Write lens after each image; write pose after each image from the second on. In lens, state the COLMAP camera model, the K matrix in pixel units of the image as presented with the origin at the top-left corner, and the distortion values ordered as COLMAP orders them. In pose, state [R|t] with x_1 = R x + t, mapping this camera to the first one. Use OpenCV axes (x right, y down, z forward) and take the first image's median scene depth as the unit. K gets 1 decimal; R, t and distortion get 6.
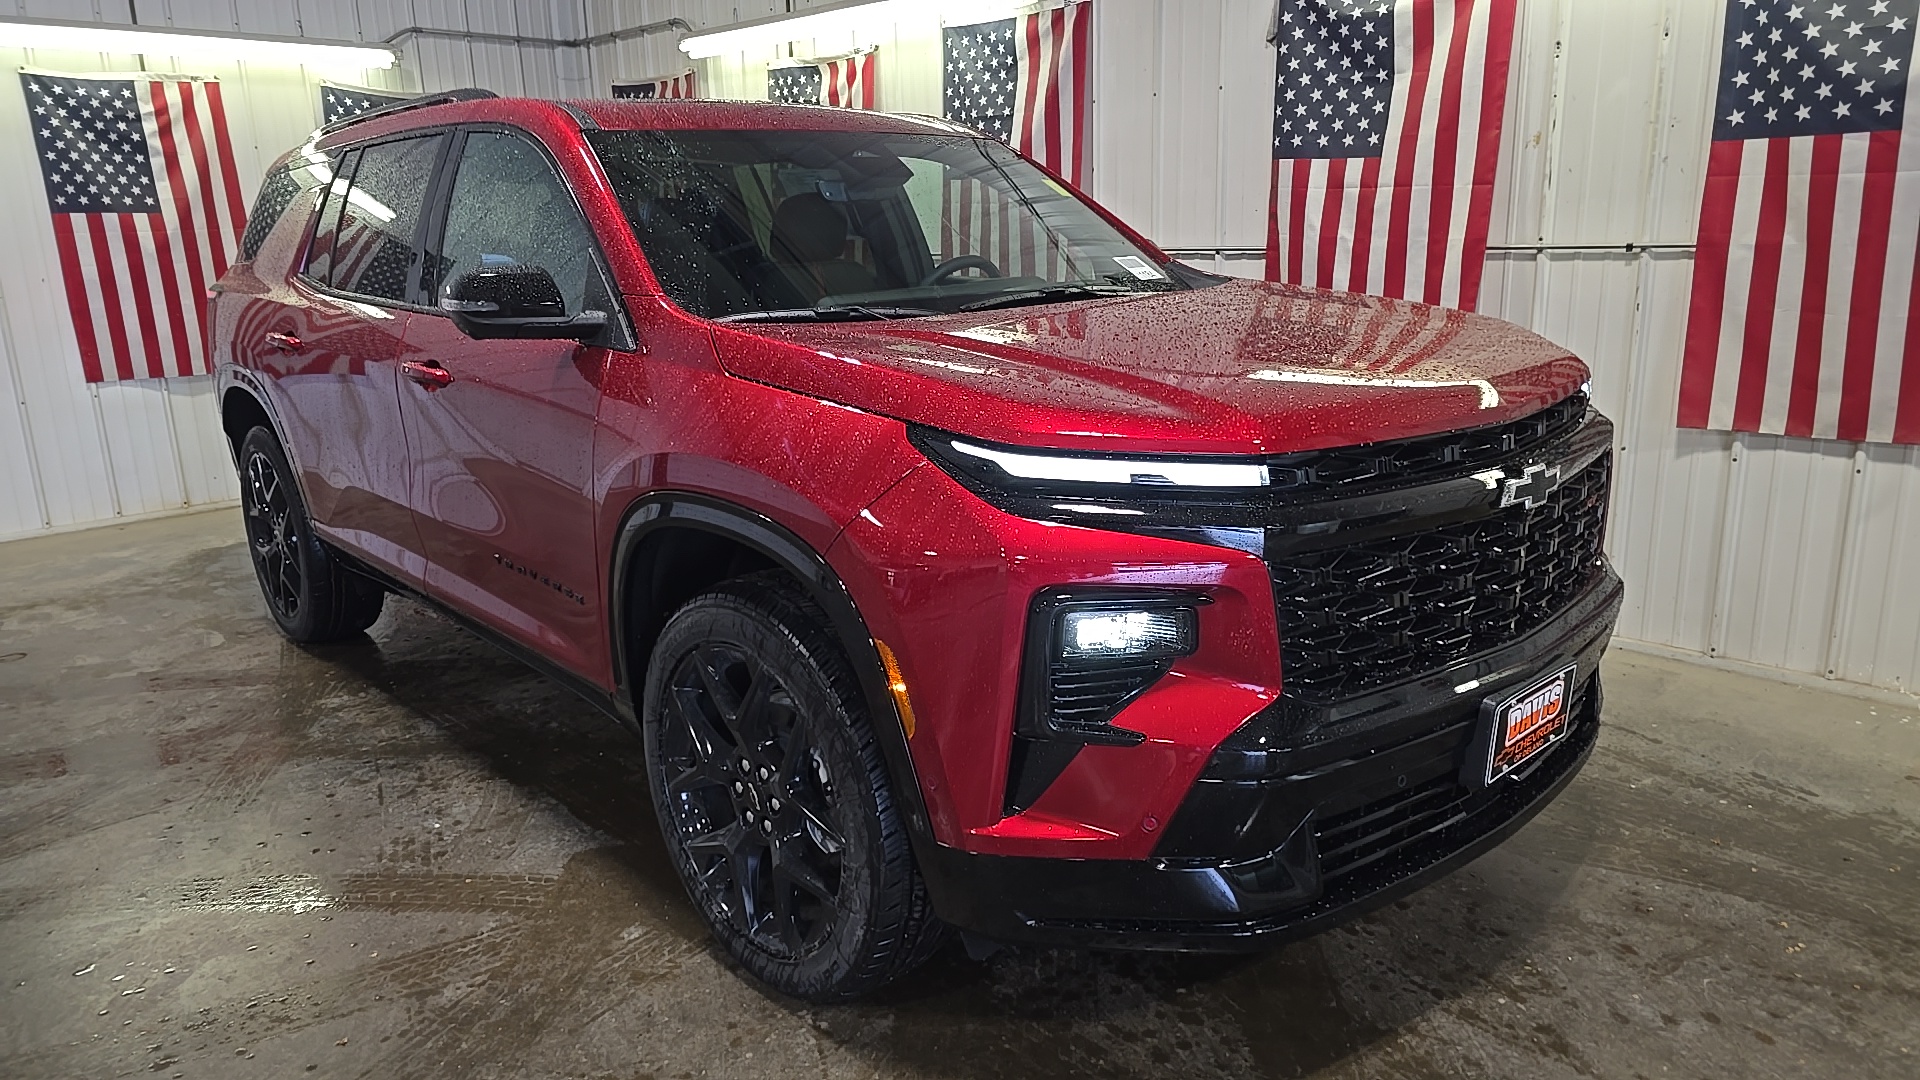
lens RADIAL K [[1285.8, 0, 963.7], [0, 1285.8, 549.4], [0, 0, 1]] dist [0.051821, -0.044286]
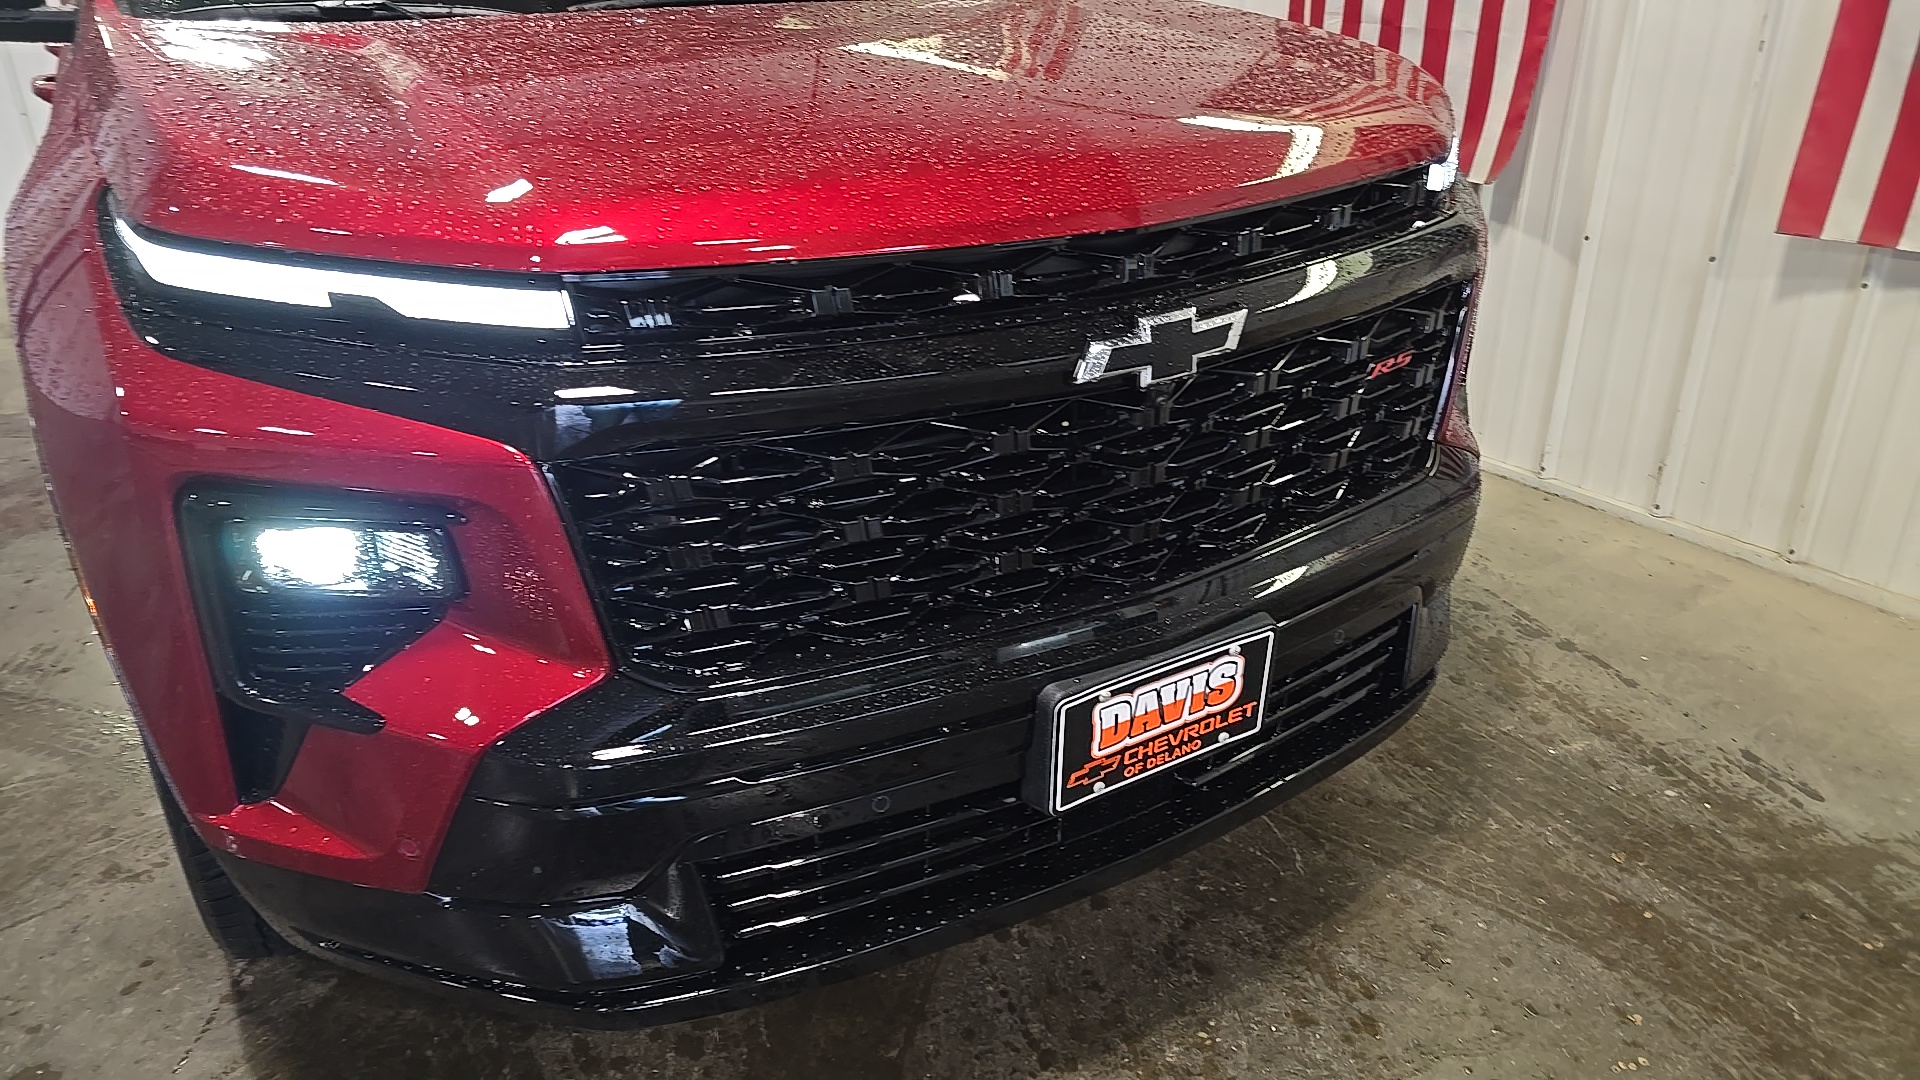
lens RADIAL K [[1285.8, 0, 963.7], [0, 1285.8, 549.4], [0, 0, 1]] dist [0.051821, -0.044286]
pose [[0.981218, 0.092576, -0.169236, 0.401059], [-0.059499, 0.979786, 0.190994, -0.056780], [0.183497, -0.177338, 0.966892, 0.352754]]
